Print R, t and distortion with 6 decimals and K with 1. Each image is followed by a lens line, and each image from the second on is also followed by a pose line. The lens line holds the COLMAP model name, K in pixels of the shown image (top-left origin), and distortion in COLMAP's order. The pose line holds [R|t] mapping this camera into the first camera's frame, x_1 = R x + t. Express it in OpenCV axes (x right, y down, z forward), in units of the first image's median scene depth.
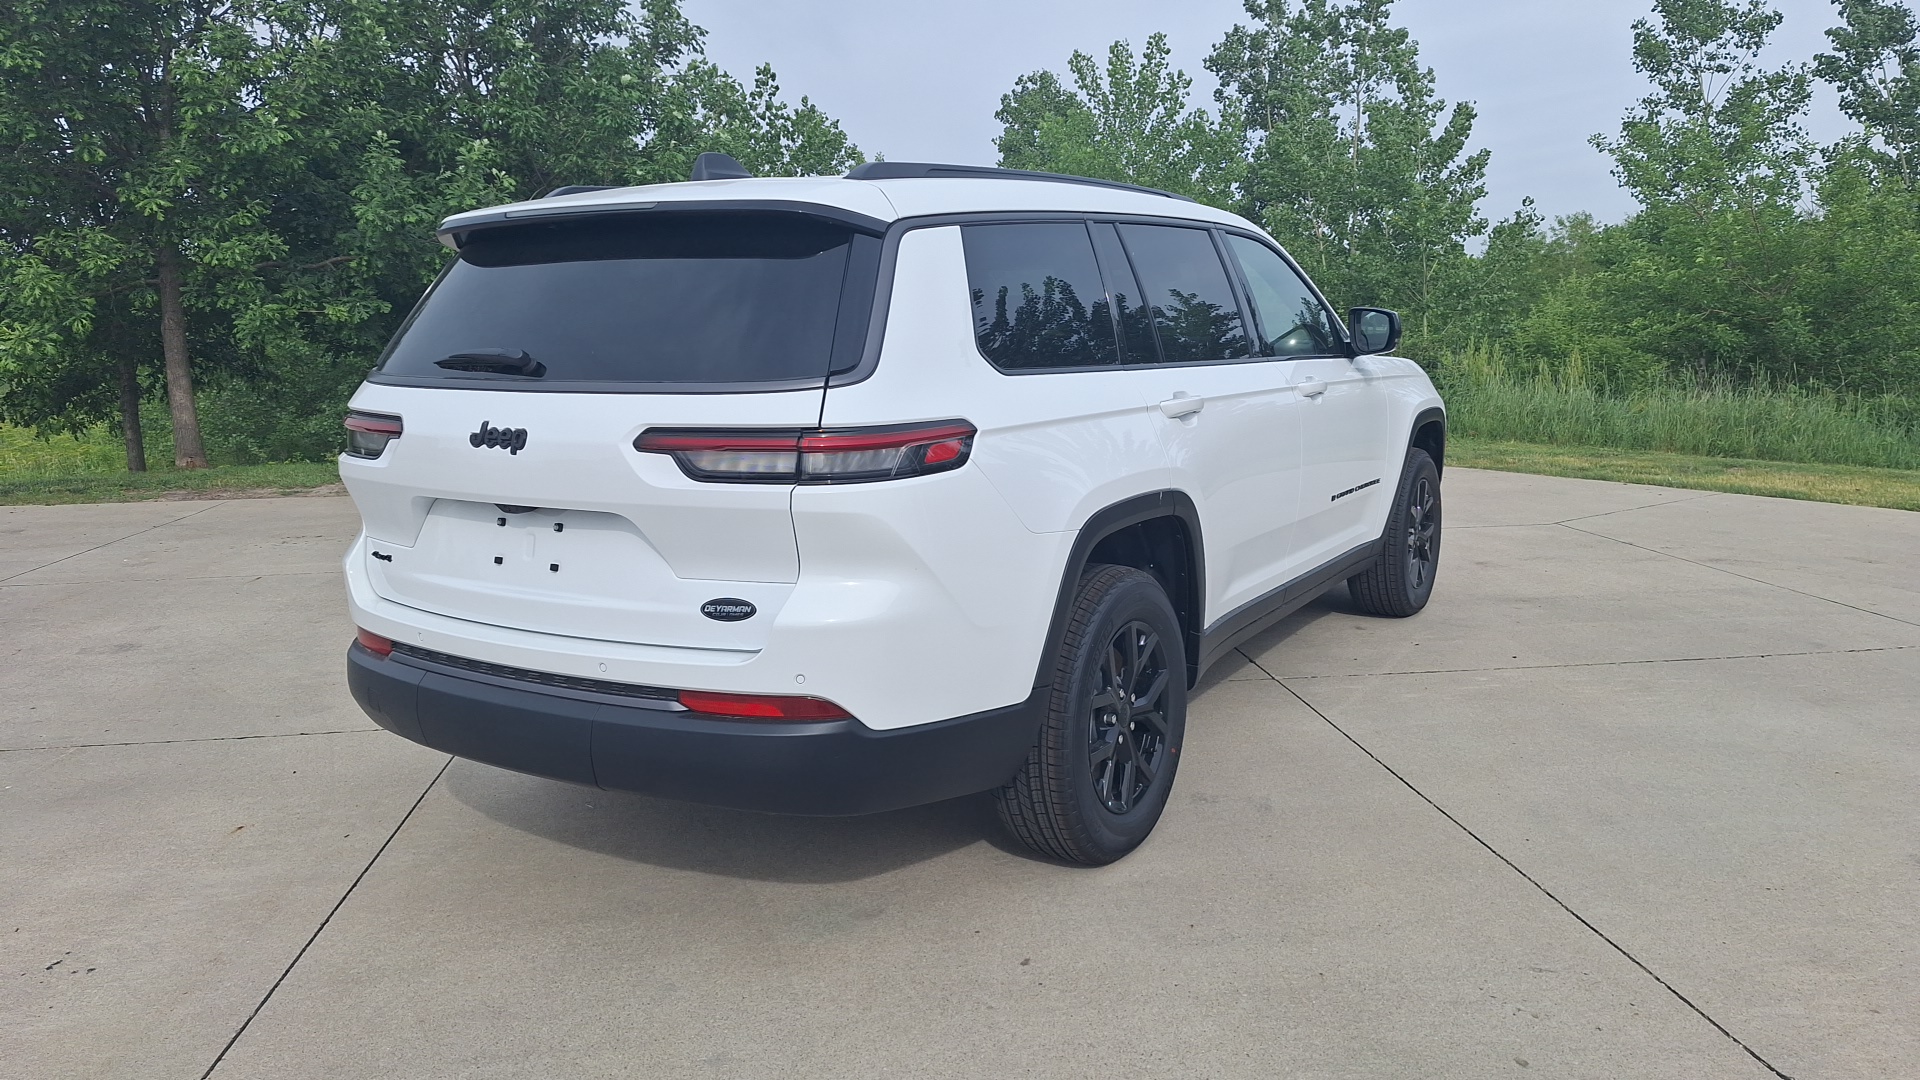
lens RADIAL K [[1334.0, 0, 972.5], [0, 1334.0, 540.4], [0, 0, 1]] dist [0.074502, -0.062820]
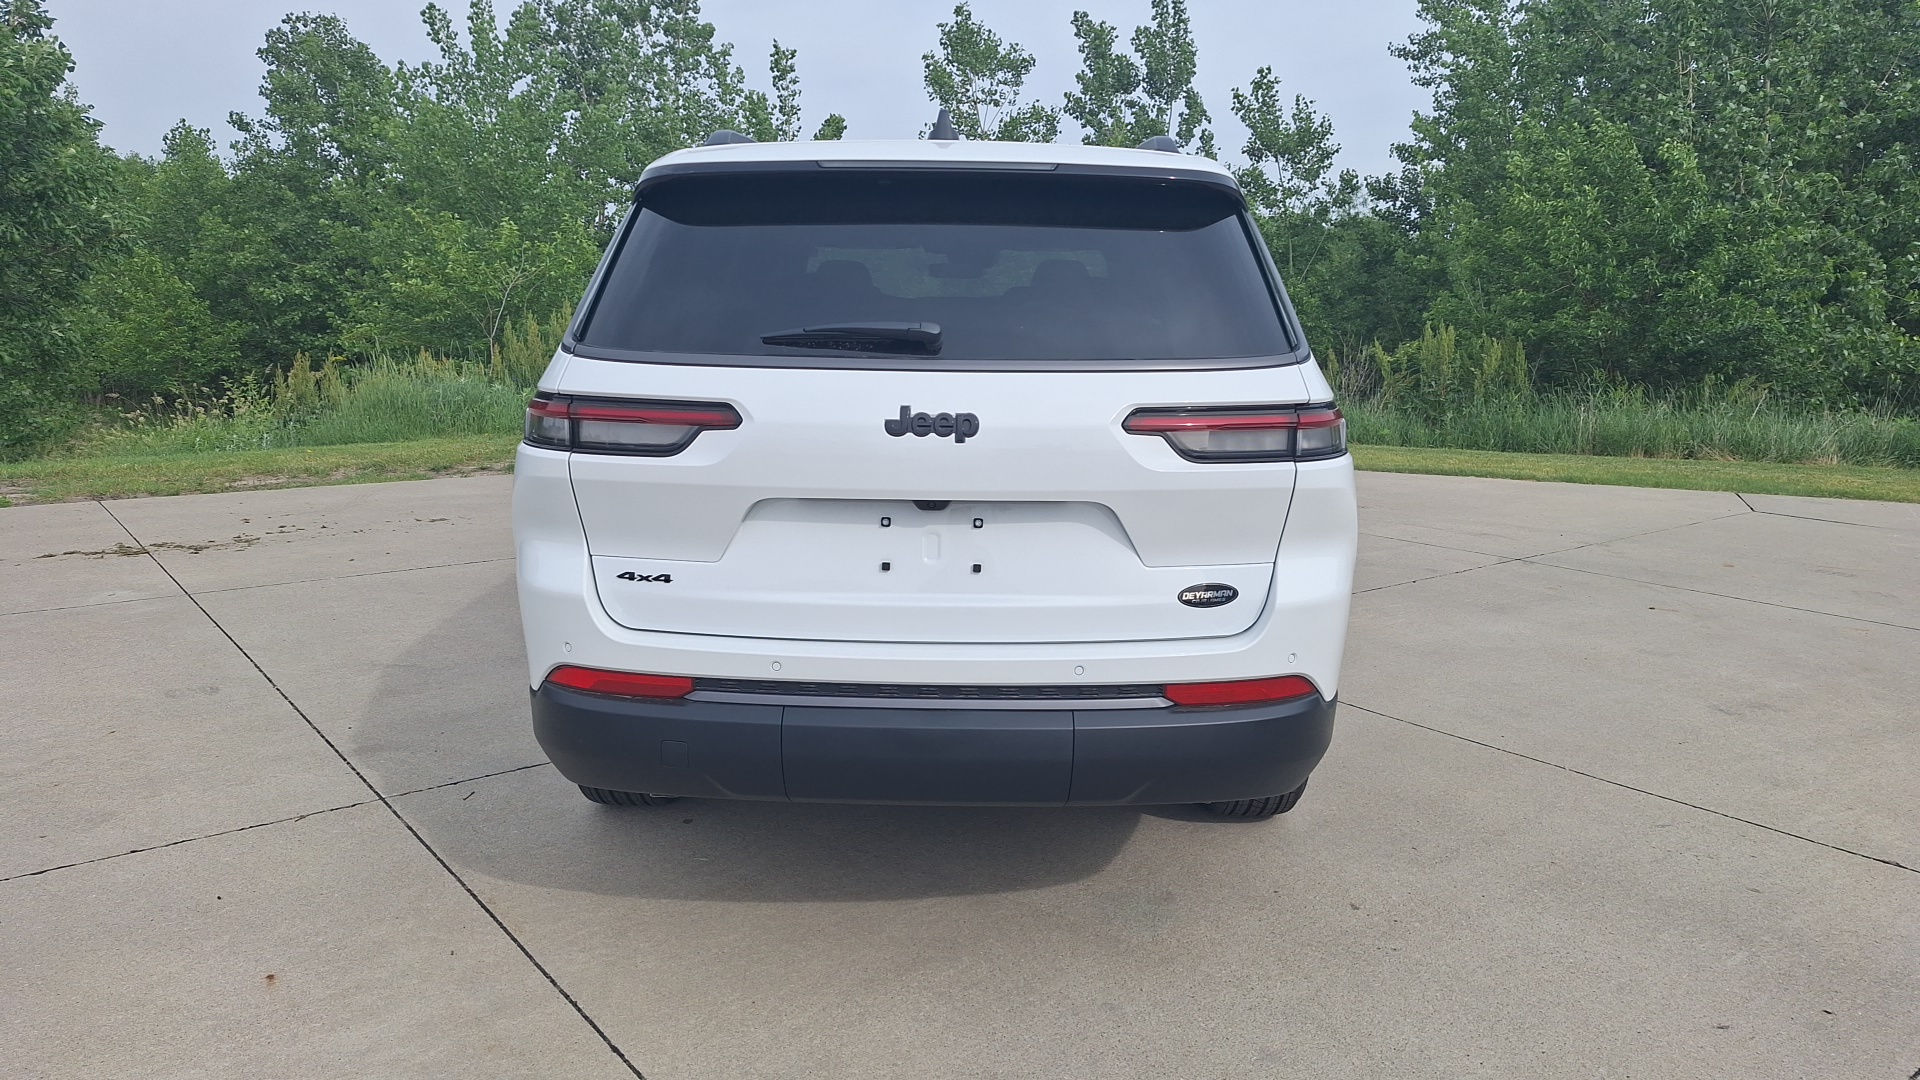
lens RADIAL K [[1334.0, 0, 975.2], [0, 1334.0, 532.1], [0, 0, 1]] dist [0.074502, -0.062820]
pose [[0.854880, -0.063306, 0.514949, -0.745214], [0.061492, 0.997895, 0.020595, -0.021684], [-0.515169, 0.014059, 0.856973, 0.236283]]
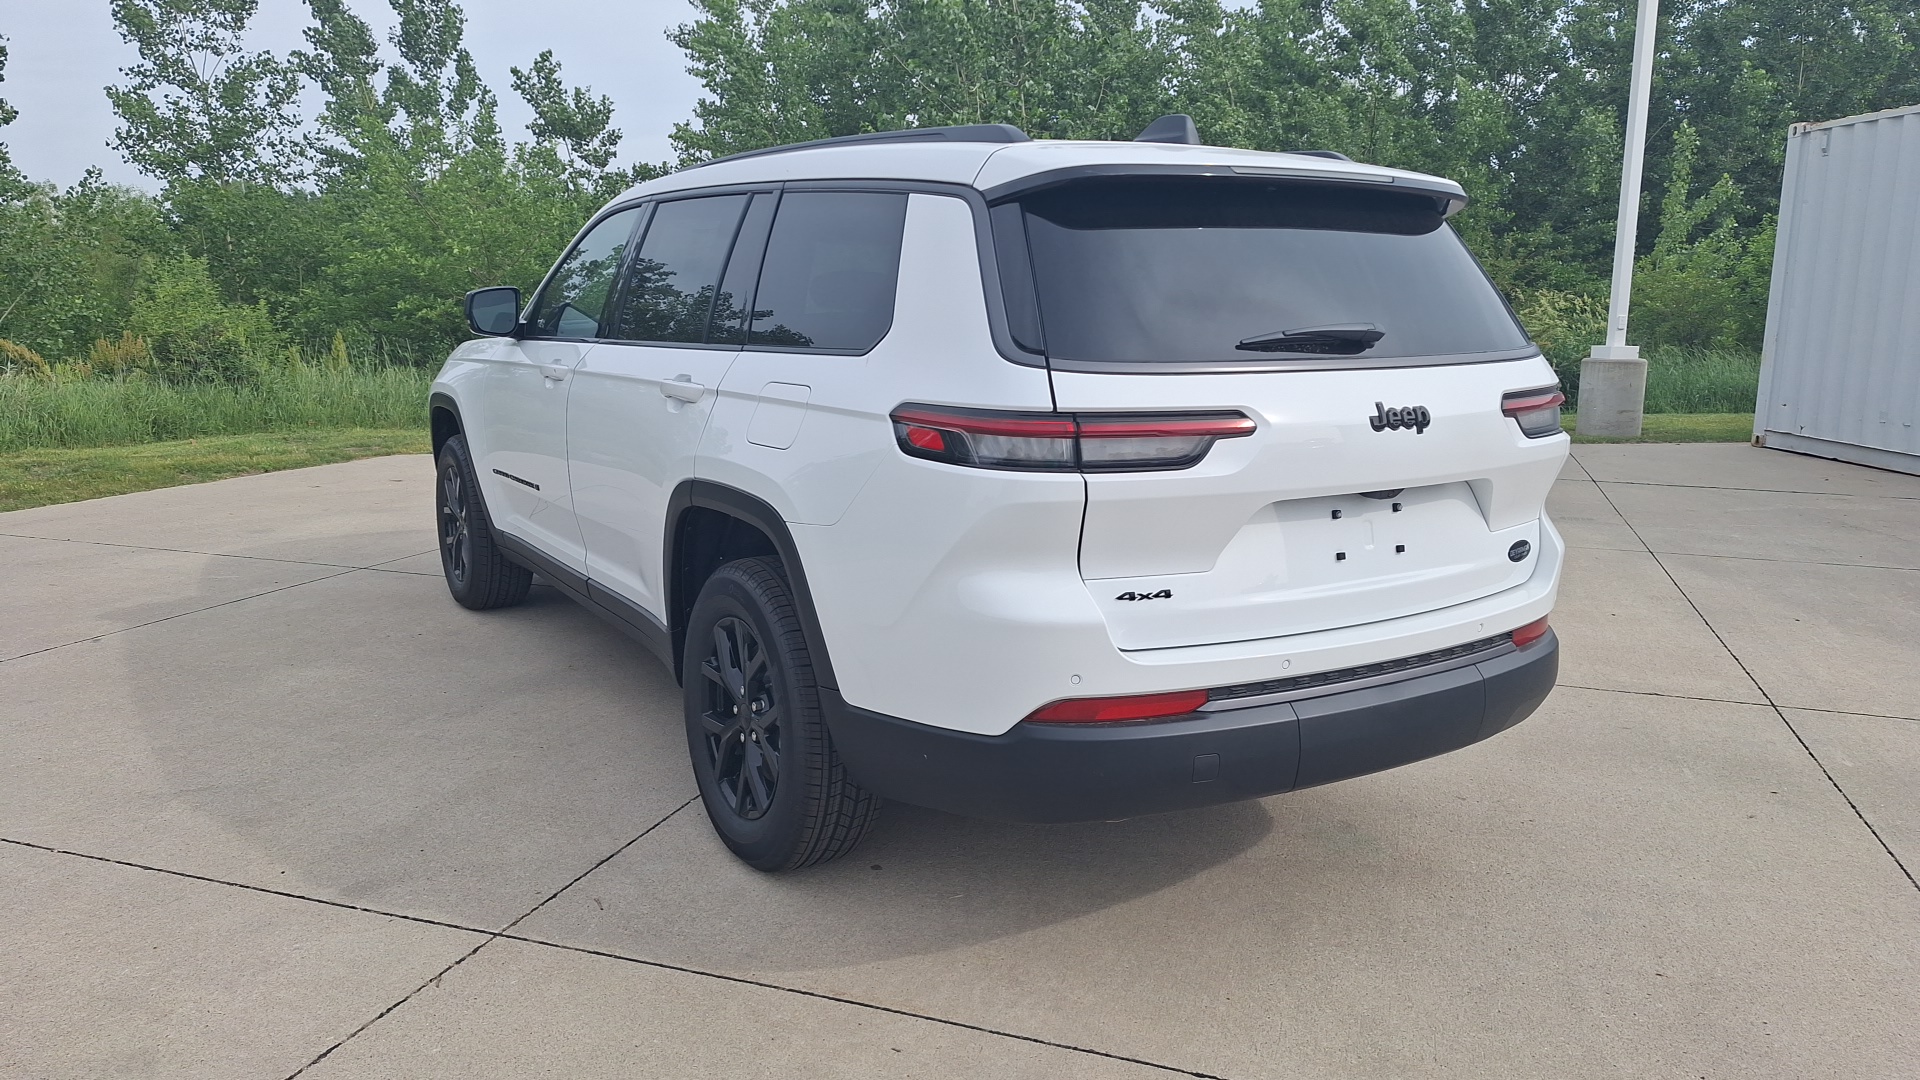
lens RADIAL K [[1334.0, 0, 972.0], [0, 1334.0, 555.6], [0, 0, 1]] dist [0.074502, -0.062820]
pose [[0.438357, -0.155860, 0.885184, -1.274543], [0.137703, 0.984869, 0.105219, -0.116745], [-0.888190, 0.075769, 0.453186, 0.811680]]
